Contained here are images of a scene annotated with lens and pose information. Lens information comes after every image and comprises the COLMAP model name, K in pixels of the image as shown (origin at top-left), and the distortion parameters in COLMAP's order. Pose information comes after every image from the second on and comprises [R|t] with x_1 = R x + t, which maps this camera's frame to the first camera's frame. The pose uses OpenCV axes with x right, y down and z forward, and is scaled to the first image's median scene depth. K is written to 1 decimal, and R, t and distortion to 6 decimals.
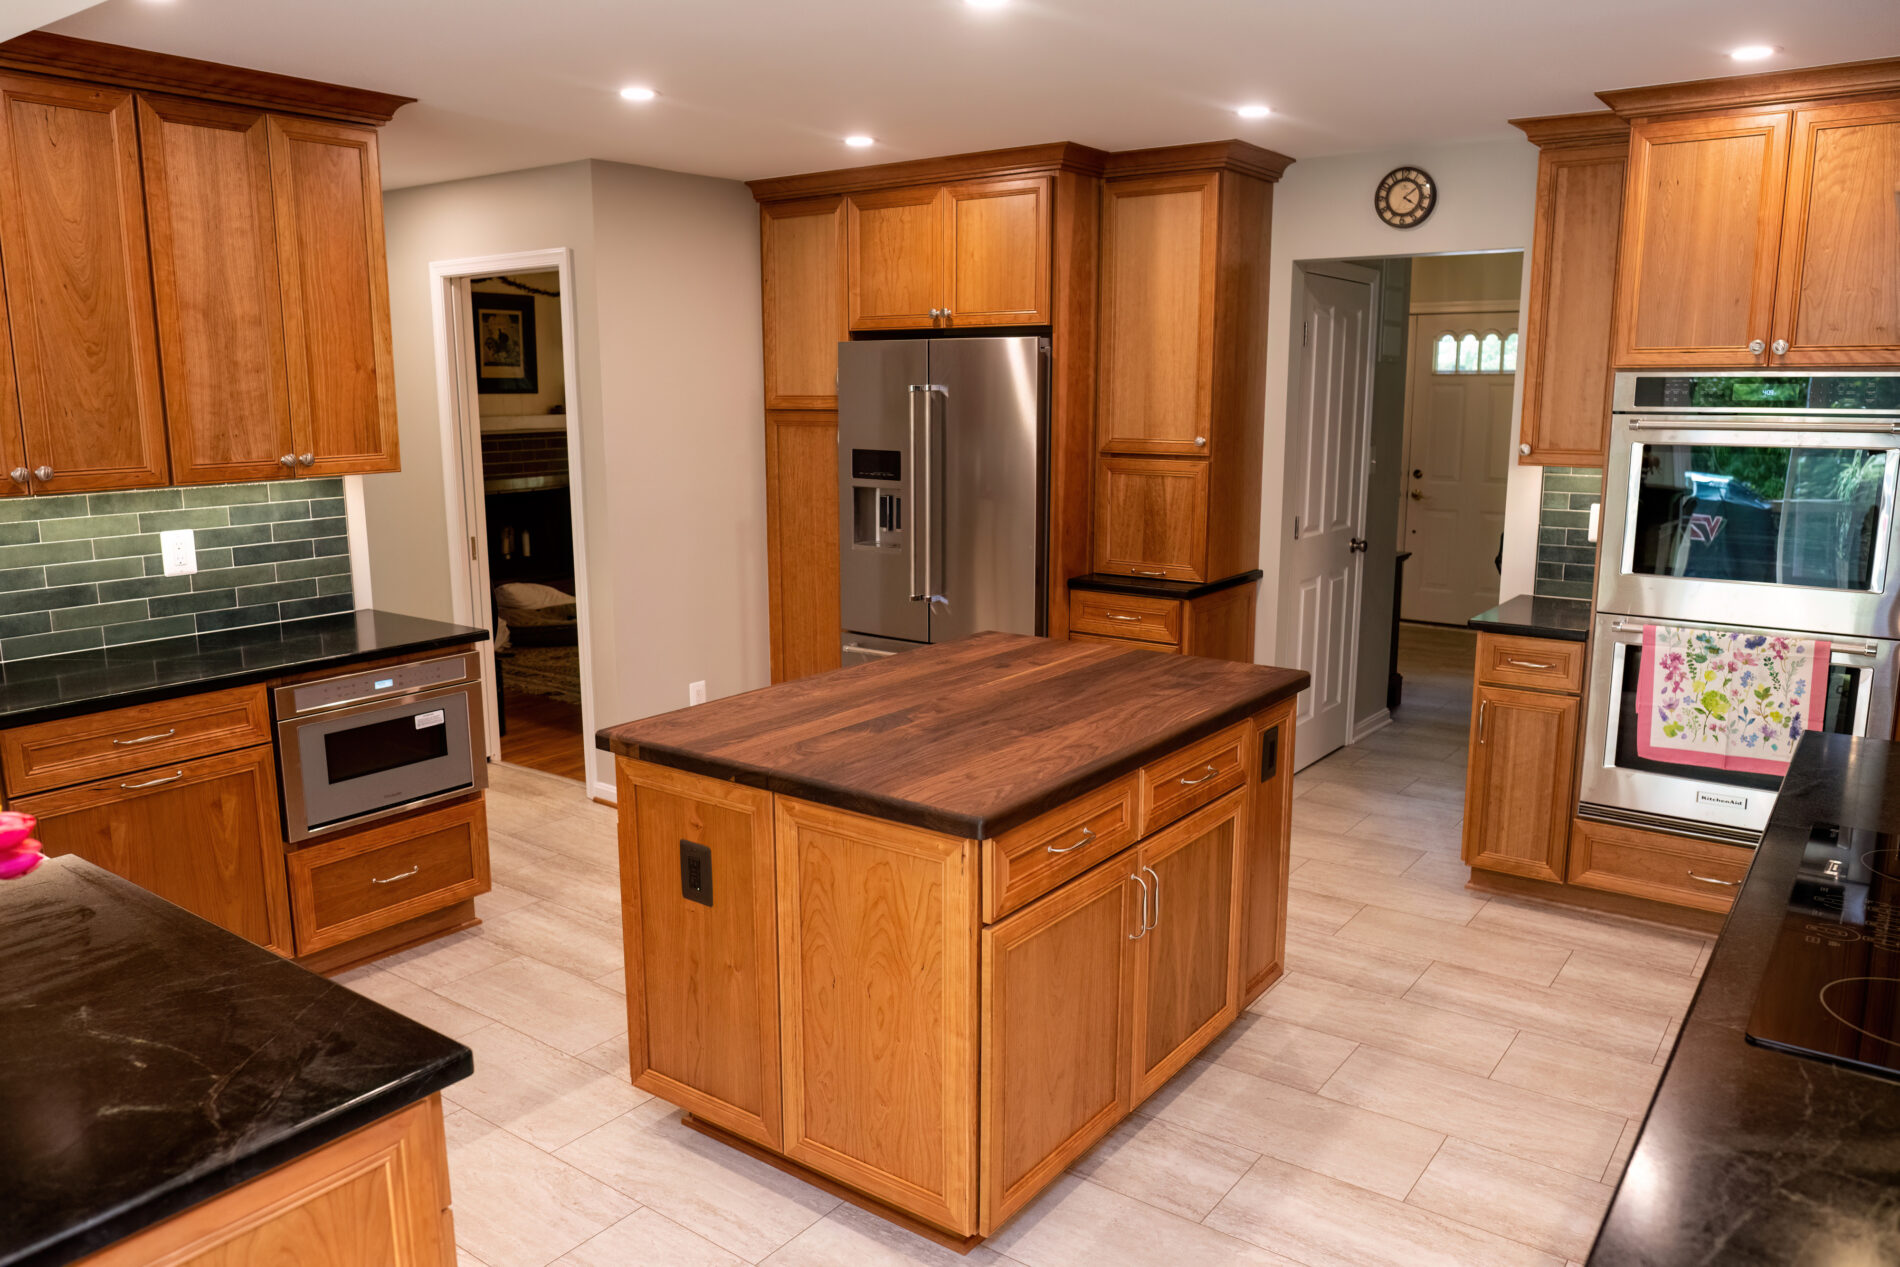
lens RADIAL K [[1309.6, 0, 952.1], [0, 1309.6, 641.8], [0, 0, 1]] dist [-0.048259, 0.030403]
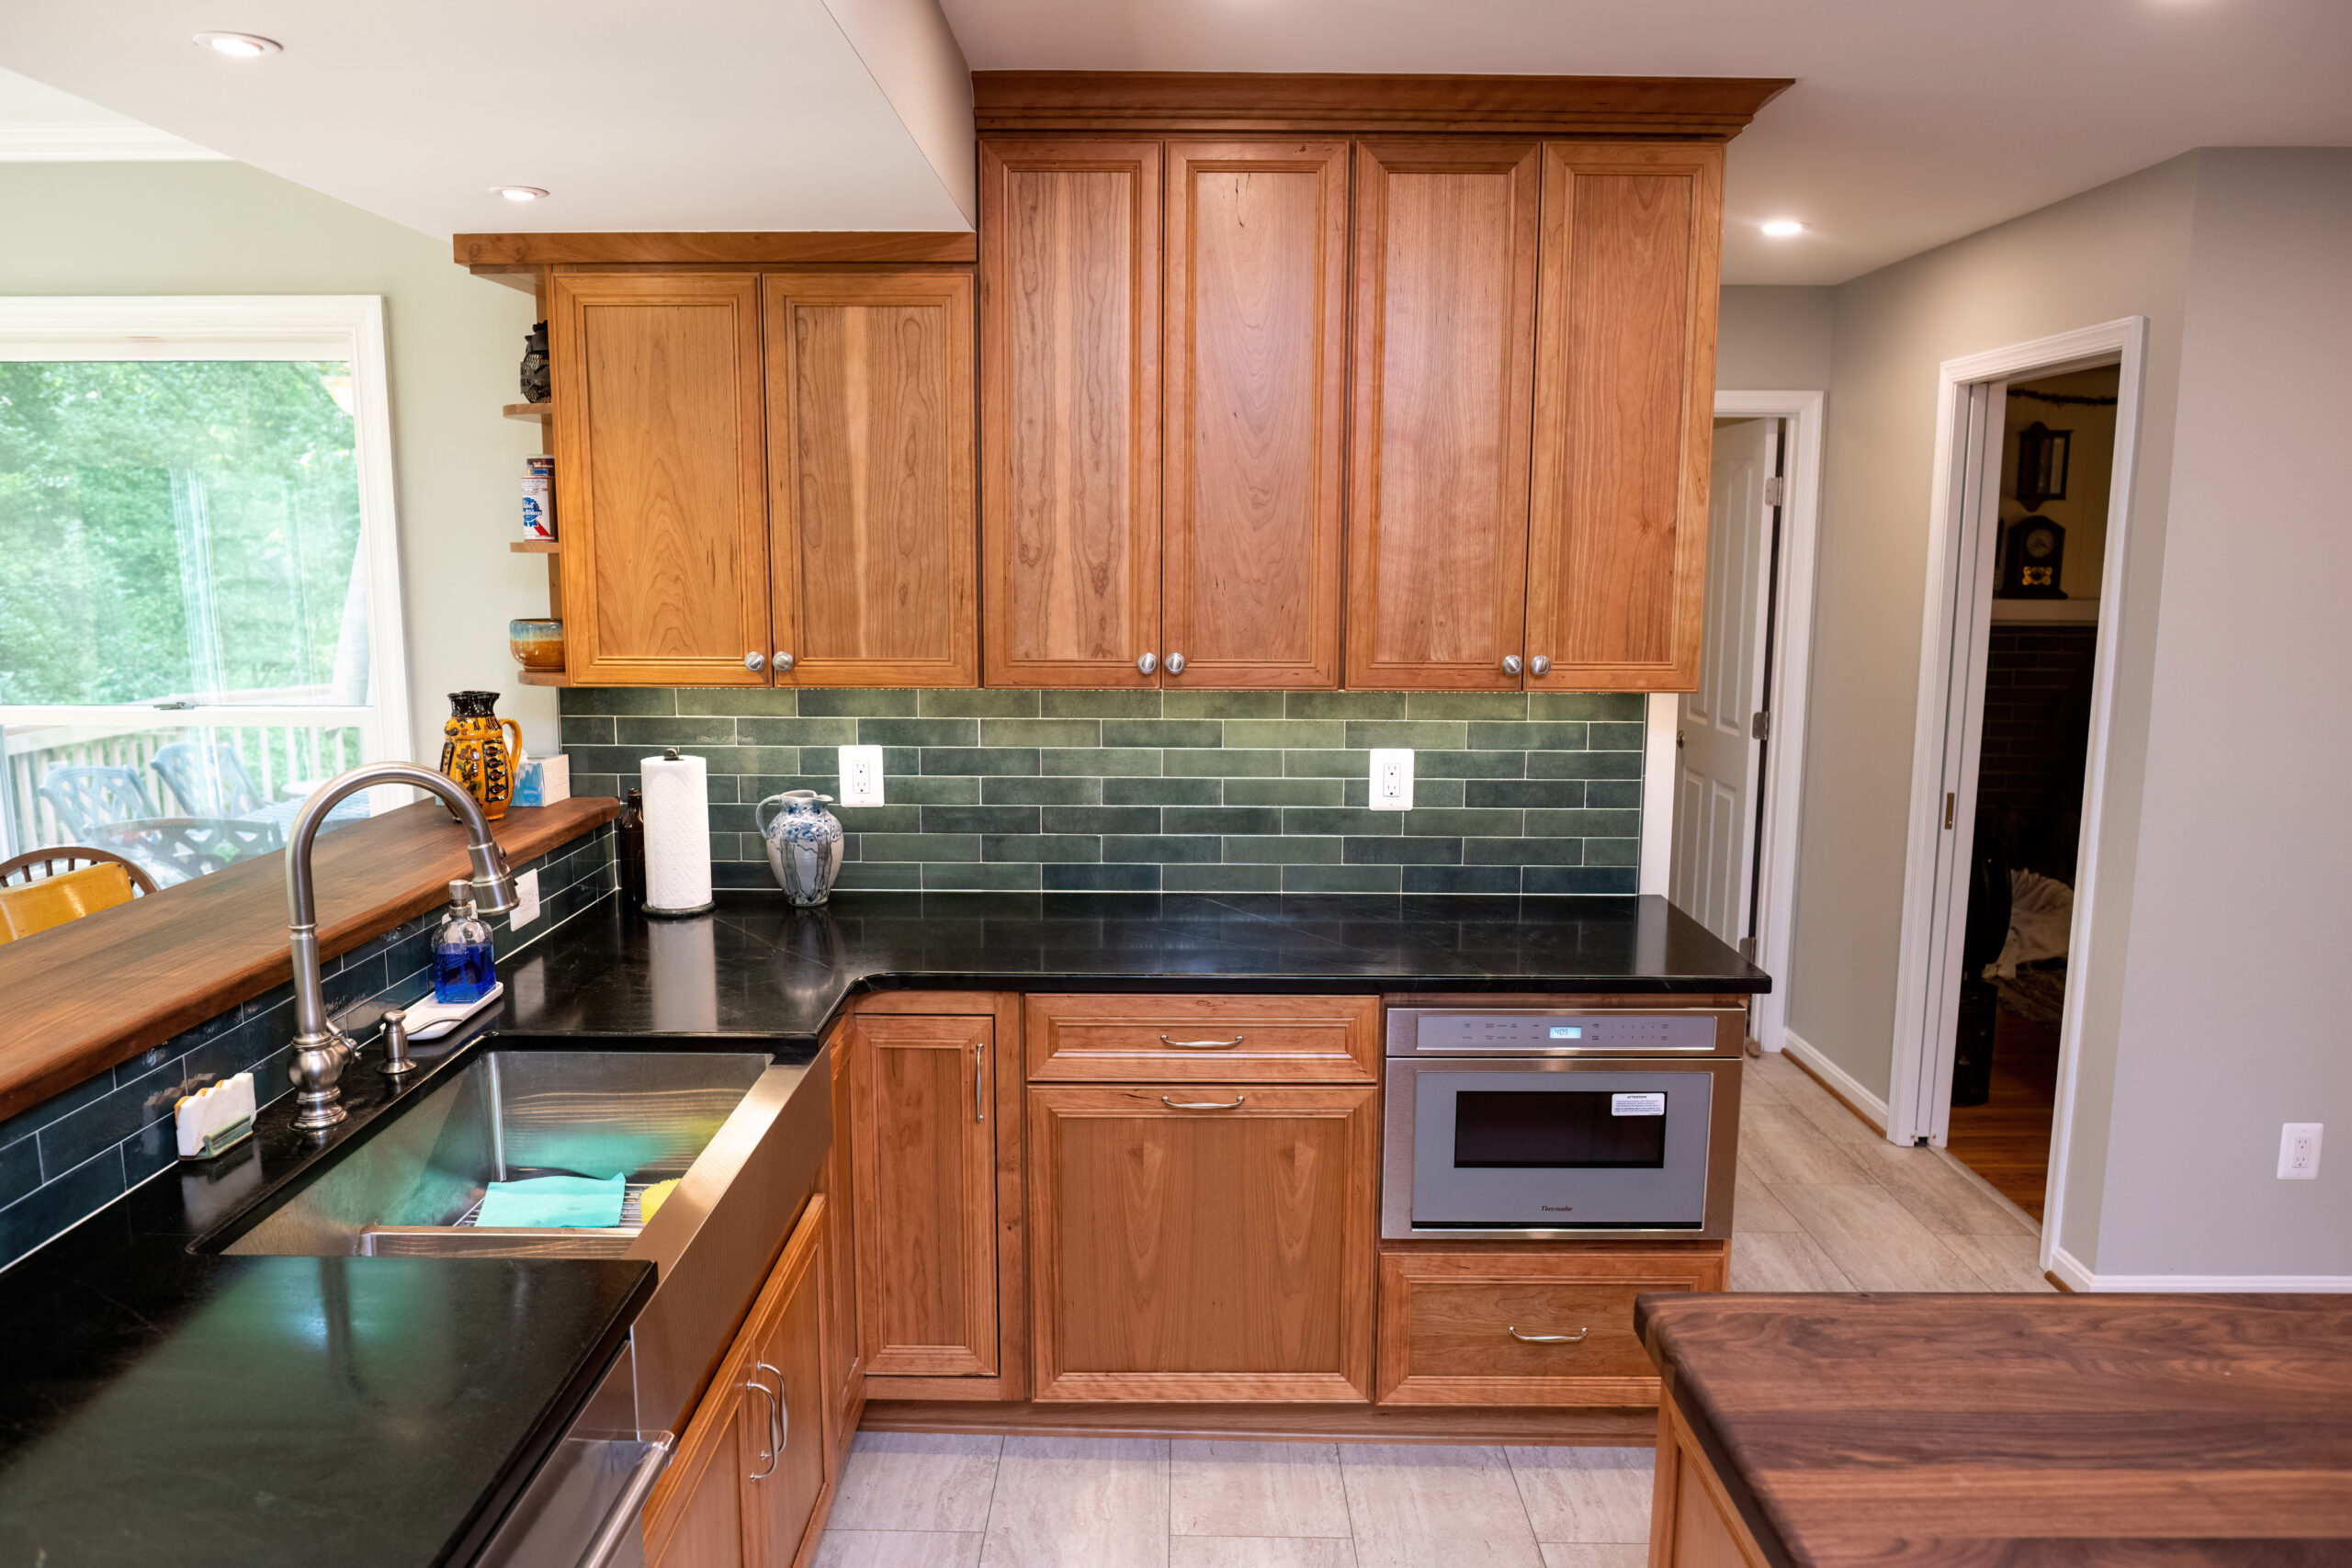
lens RADIAL K [[1621.0, 0, 1178.6], [0, 1621.0, 794.3], [0, 0, 1]] dist [-0.048259, 0.030403]
pose [[0.584771, 0.130713, -0.800598, 0.057529], [-0.163683, 0.985645, 0.041369, -0.083486], [0.794513, 0.106853, 0.597773, 0.391369]]
